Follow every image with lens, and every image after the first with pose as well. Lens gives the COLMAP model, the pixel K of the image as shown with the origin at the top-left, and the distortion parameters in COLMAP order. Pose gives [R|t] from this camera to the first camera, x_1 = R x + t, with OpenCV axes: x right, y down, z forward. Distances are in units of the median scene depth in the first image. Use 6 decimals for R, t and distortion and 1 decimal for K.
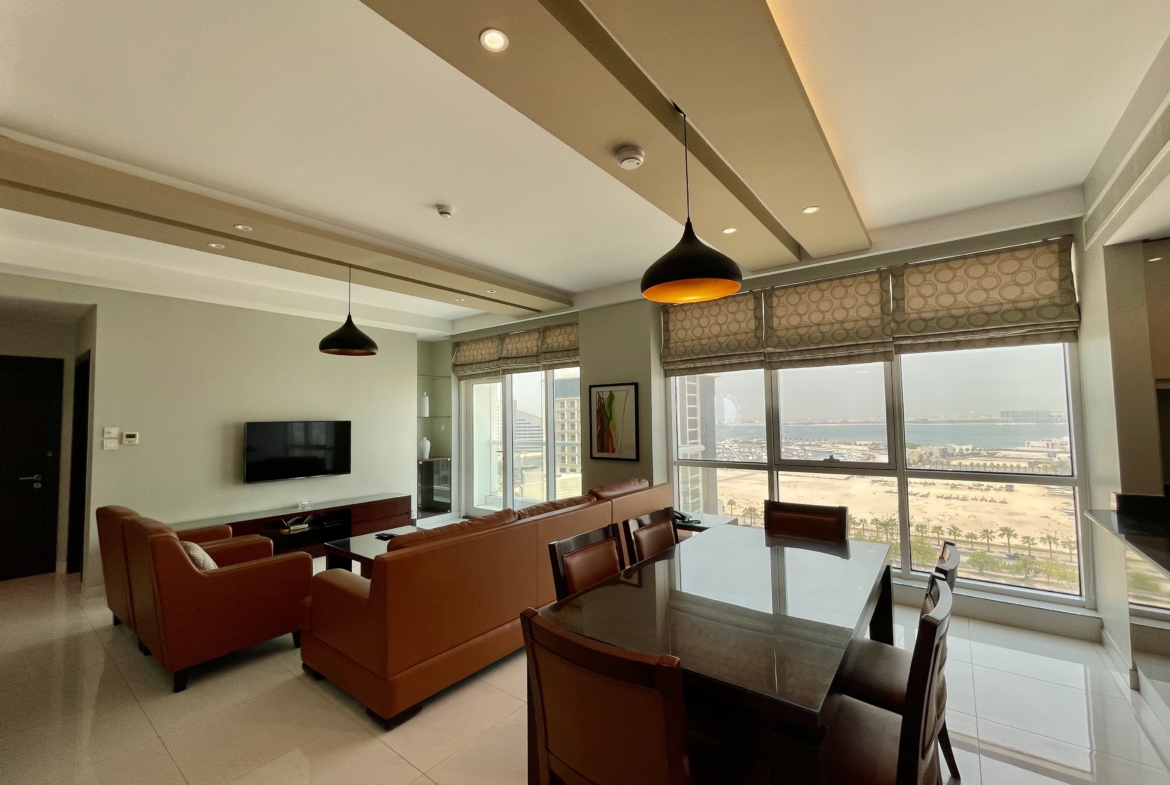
lens RADIAL K [[472.7, 0, 582.8], [0, 472.7, 389.7], [0, 0, 1]] dist [0.000747, 0.000775]
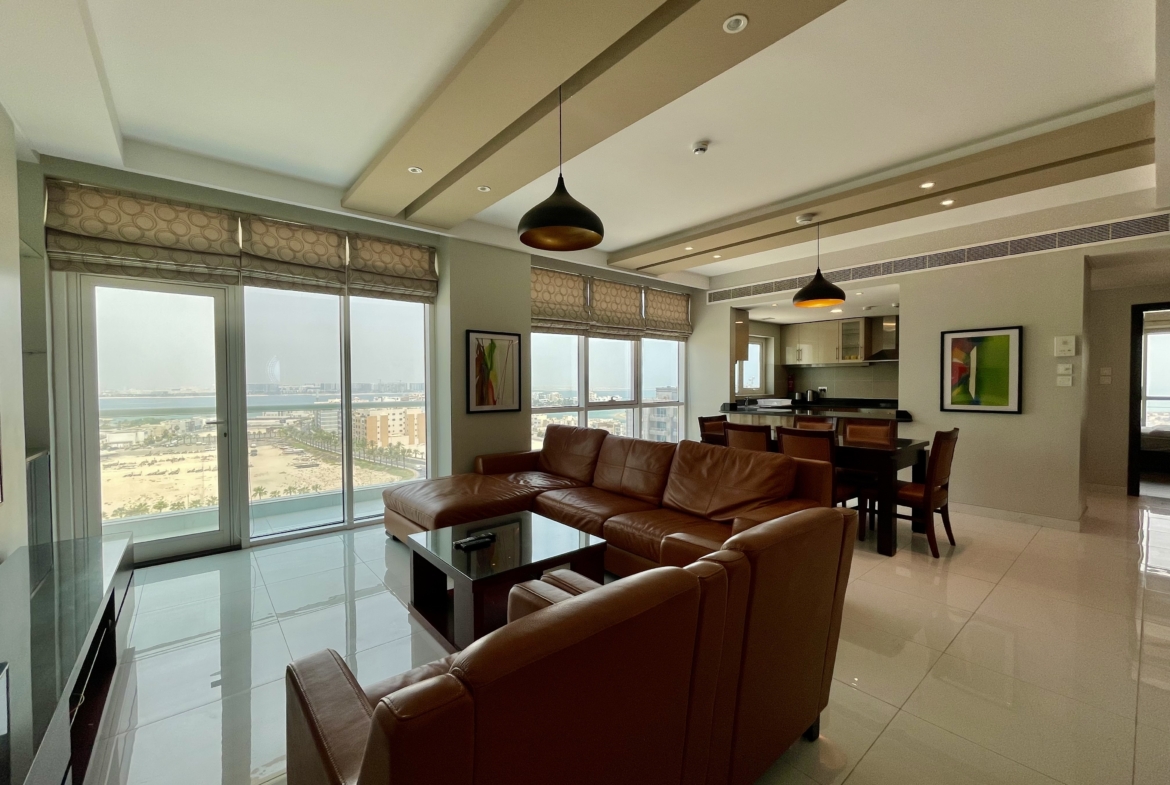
lens RADIAL K [[472.7, 0, 583.5], [0, 472.7, 390.5], [0, 0, 1]] dist [0.000747, 0.000775]
pose [[0.215494, -0.001434, 0.976504, -0.075969], [-0.057134, 0.998267, 0.014075, 0.007526], [-0.974832, -0.058825, 0.215038, 0.057548]]
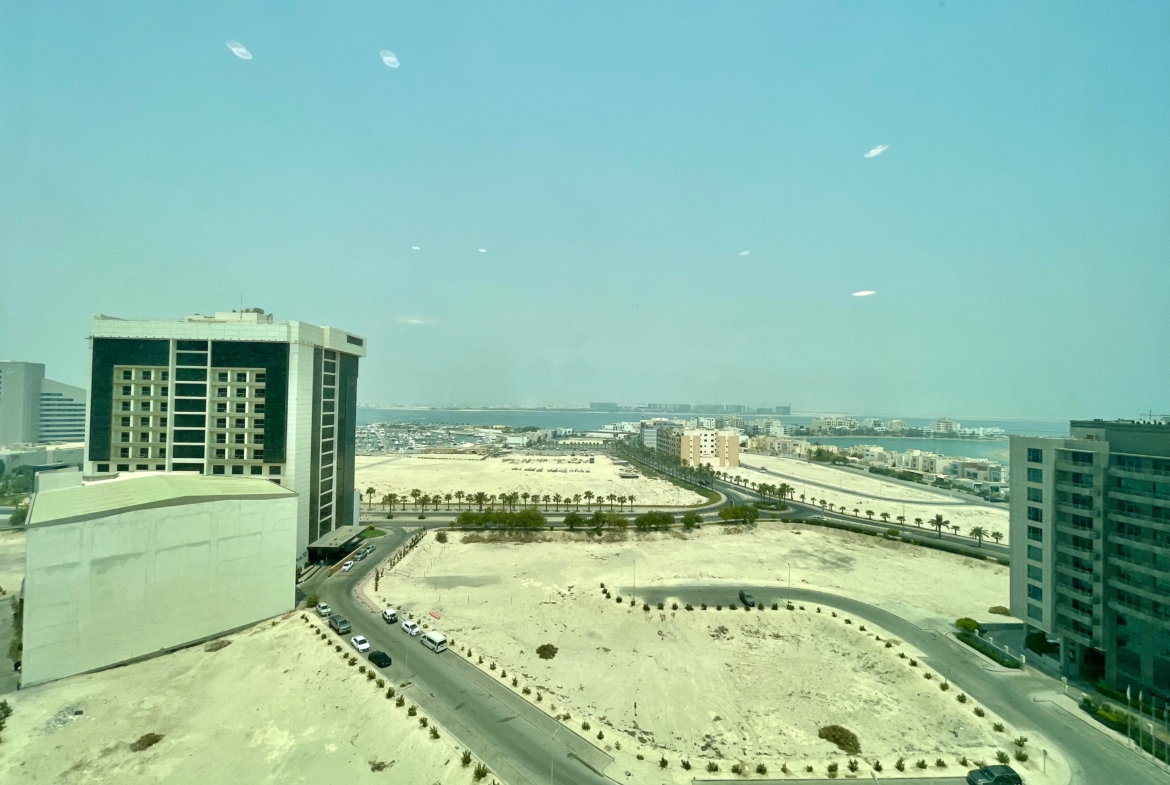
lens RADIAL K [[472.7, 0, 583.5], [0, 472.7, 389.5], [0, 0, 1]] dist [0.000747, 0.000775]
pose [[0.758781, 0.047897, 0.649582, 0.048827], [-0.069439, 0.997558, 0.007557, 0.002879], [-0.647634, -0.050840, 0.760254, 0.069260]]
